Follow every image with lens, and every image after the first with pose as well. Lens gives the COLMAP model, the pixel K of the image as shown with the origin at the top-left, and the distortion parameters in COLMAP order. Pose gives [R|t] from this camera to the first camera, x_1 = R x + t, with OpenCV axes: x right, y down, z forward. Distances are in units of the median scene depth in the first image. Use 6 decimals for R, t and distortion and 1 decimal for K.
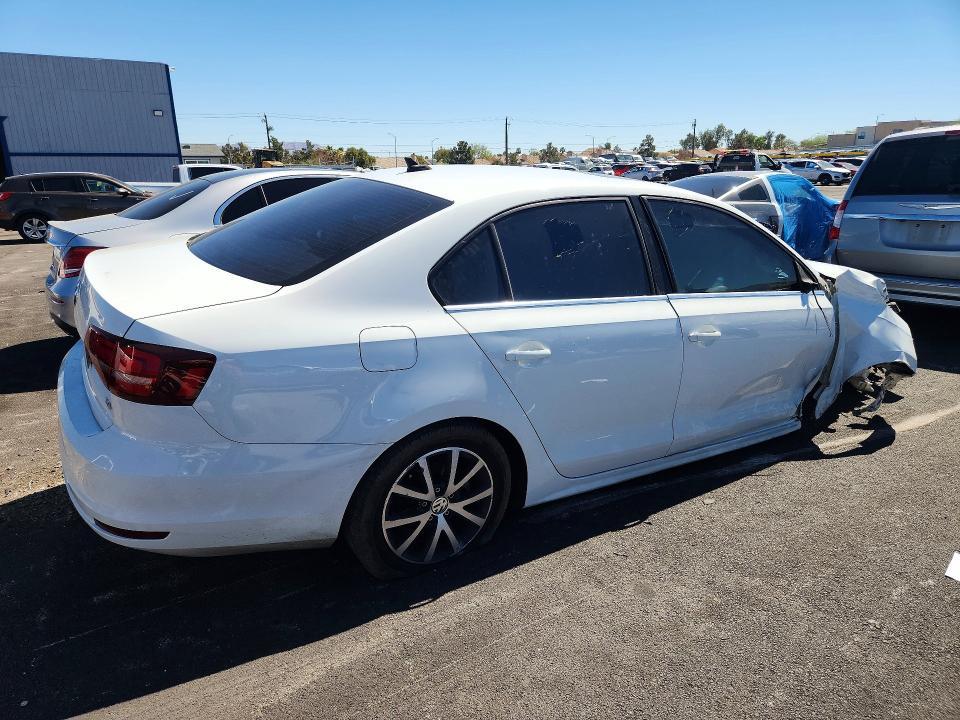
lens RADIAL K [[765.4, 0, 480.0], [0, 765.4, 360.0], [0, 0, 1]] dist [0.005599, 0.005697]
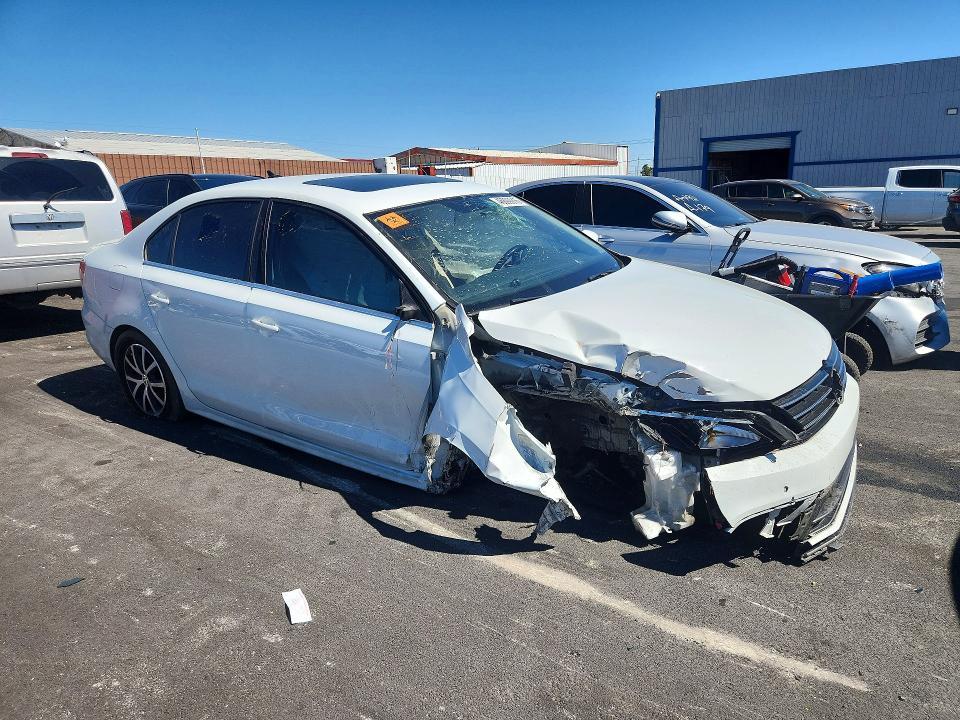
lens RADIAL K [[780.9, 0, 480.0], [0, 780.9, 360.0], [0, 0, 1]] dist [0.000741, -0.000384]
pose [[0.262852, 0.199185, -0.944052, 1.290140], [-0.211338, 0.966583, 0.145096, -0.188417], [0.941406, 0.161376, 0.296163, 0.870973]]
